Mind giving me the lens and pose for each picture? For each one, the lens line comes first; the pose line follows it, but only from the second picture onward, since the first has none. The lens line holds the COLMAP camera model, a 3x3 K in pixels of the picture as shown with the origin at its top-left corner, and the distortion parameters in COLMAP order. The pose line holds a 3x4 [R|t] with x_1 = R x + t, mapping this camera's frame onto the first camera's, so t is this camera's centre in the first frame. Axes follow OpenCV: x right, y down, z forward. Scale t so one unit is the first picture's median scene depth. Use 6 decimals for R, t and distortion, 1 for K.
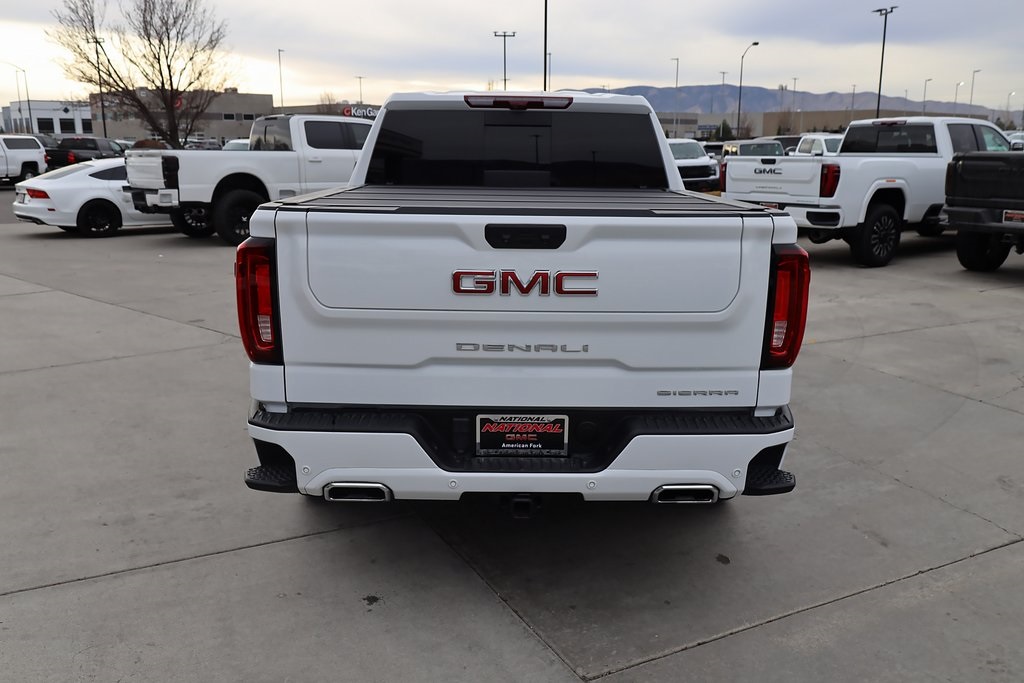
lens RADIAL K [[831.3, 0, 512.0], [0, 831.3, 341.5], [0, 0, 1]] dist [-0.009114, 0.000382]
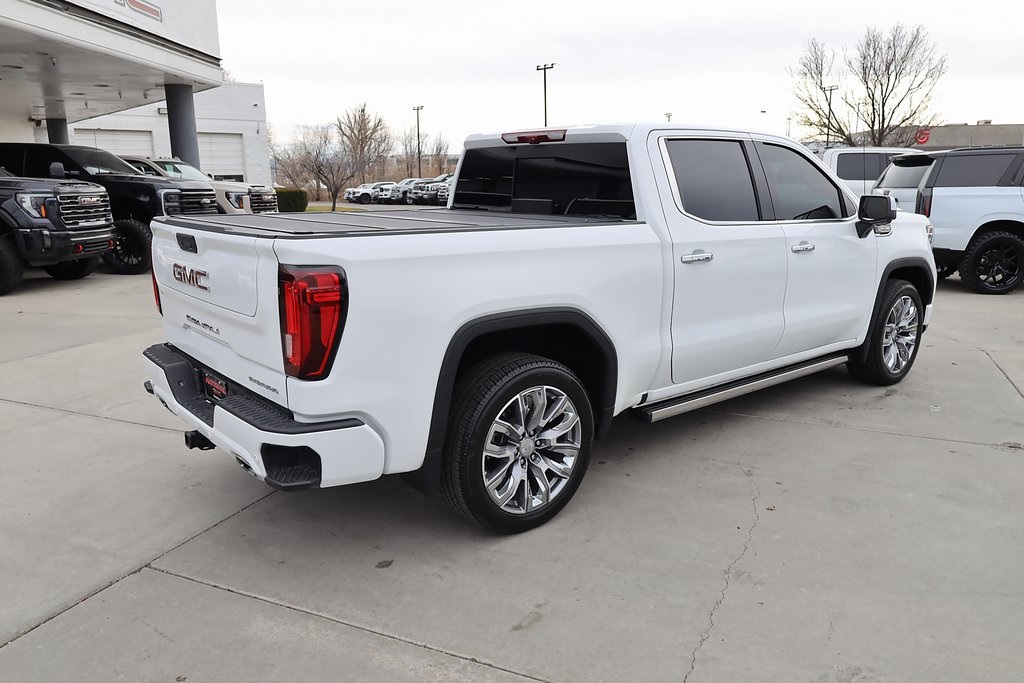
lens RADIAL K [[748.4, 0, 512.0], [0, 748.4, 341.5], [0, 0, 1]] dist [-0.009222, 0.002924]
pose [[0.627728, 0.151990, -0.763451, 0.788120], [-0.165734, 0.984362, 0.059699, -0.076448], [0.760585, 0.089055, 0.643101, 0.368230]]
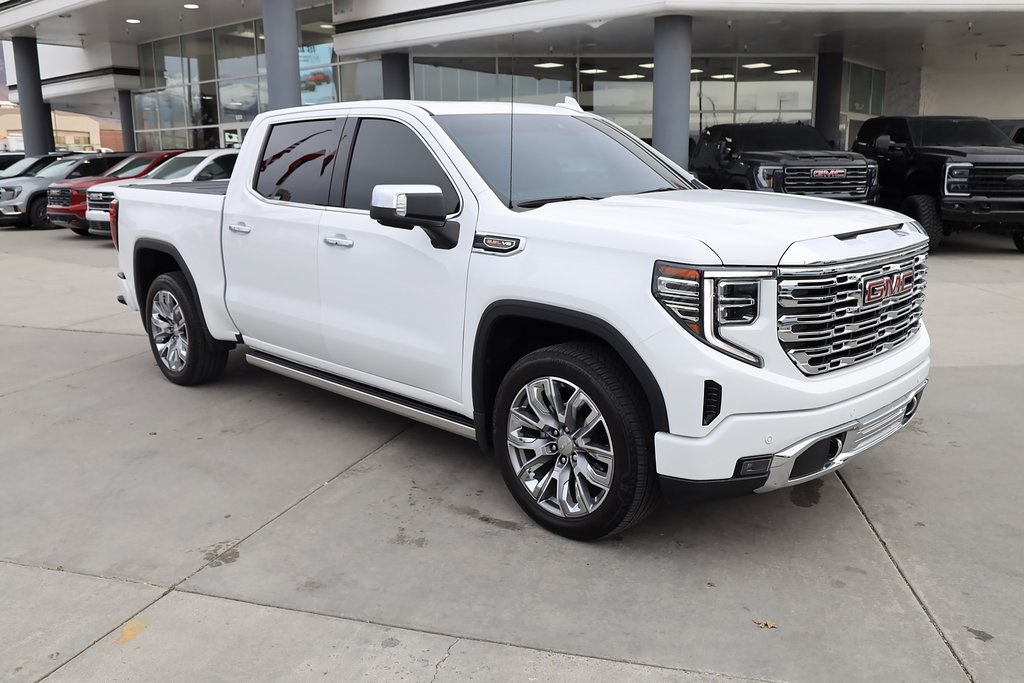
lens RADIAL K [[854.7, 0, 512.0], [0, 854.7, 341.5], [0, 0, 1]] dist [-0.001585, -0.000199]
pose [[-0.719749, 0.141956, -0.679566, 0.779801], [-0.155119, 0.921239, 0.356731, -0.495212], [0.676683, 0.362170, -0.641041, 2.175846]]
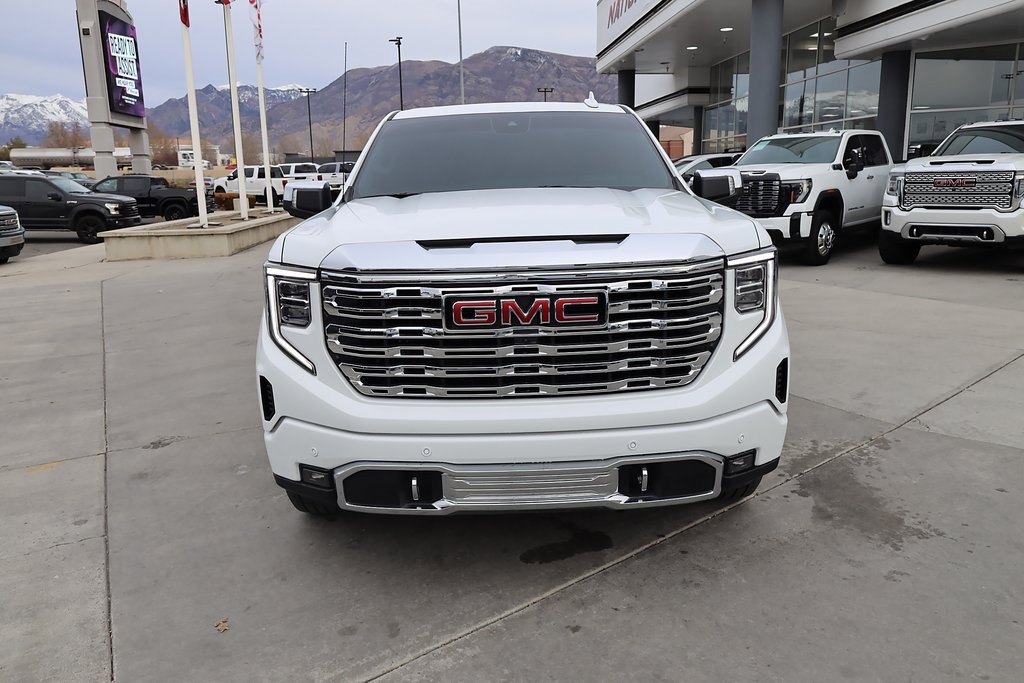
lens RADIAL K [[748.4, 0, 512.0], [0, 748.4, 341.5], [0, 0, 1]] dist [-0.009222, 0.002924]
pose [[-0.999929, 0.010450, 0.005802, -0.005519], [0.011934, 0.900490, 0.434712, -0.531291], [-0.000682, 0.434750, -0.900551, 2.385132]]
